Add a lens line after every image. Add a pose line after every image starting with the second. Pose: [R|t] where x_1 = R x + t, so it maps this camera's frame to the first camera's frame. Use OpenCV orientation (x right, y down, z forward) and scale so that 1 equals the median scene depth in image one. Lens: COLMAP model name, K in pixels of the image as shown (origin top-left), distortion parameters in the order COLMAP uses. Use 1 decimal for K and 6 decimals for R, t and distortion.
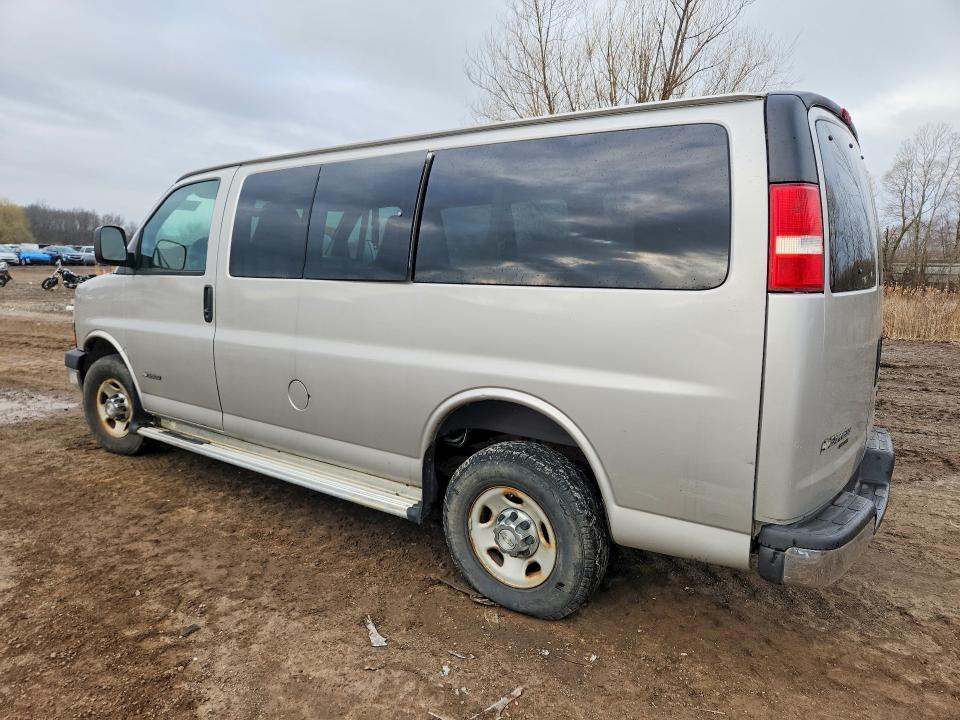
lens RADIAL K [[799.7, 0, 480.0], [0, 799.7, 360.0], [0, 0, 1]] dist [-0.008859, -0.006342]
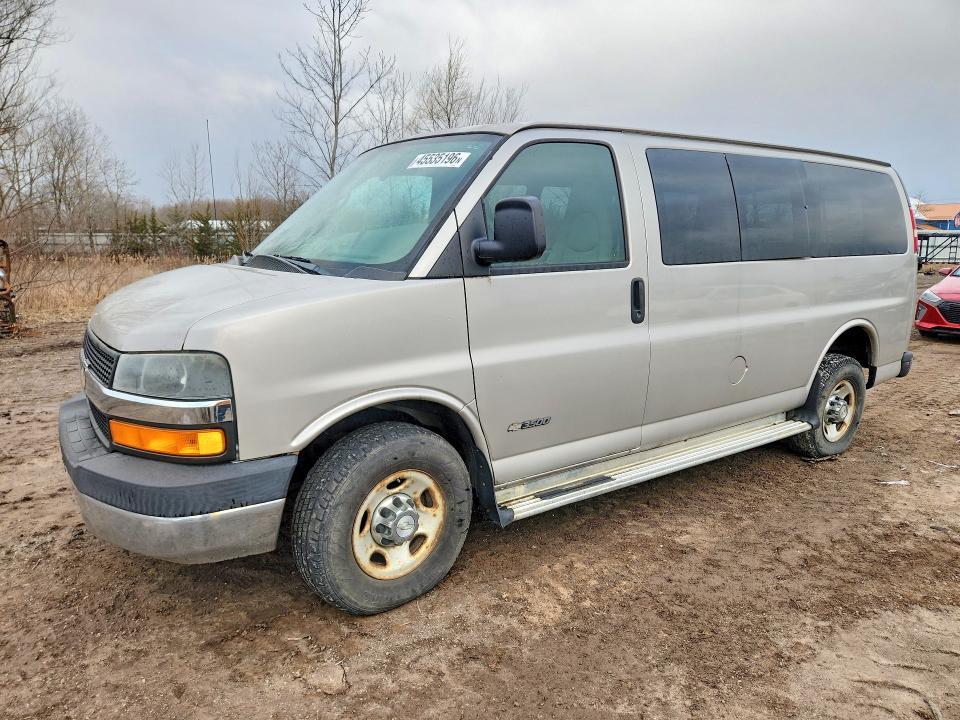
lens RADIAL K [[799.7, 0, 480.0], [0, 799.7, 360.0], [0, 0, 1]] dist [-0.008859, -0.006342]
pose [[0.150746, -0.177638, 0.972482, -1.171892], [0.110324, 0.980601, 0.162020, -0.161394], [-0.982397, 0.082864, 0.167419, 1.025511]]
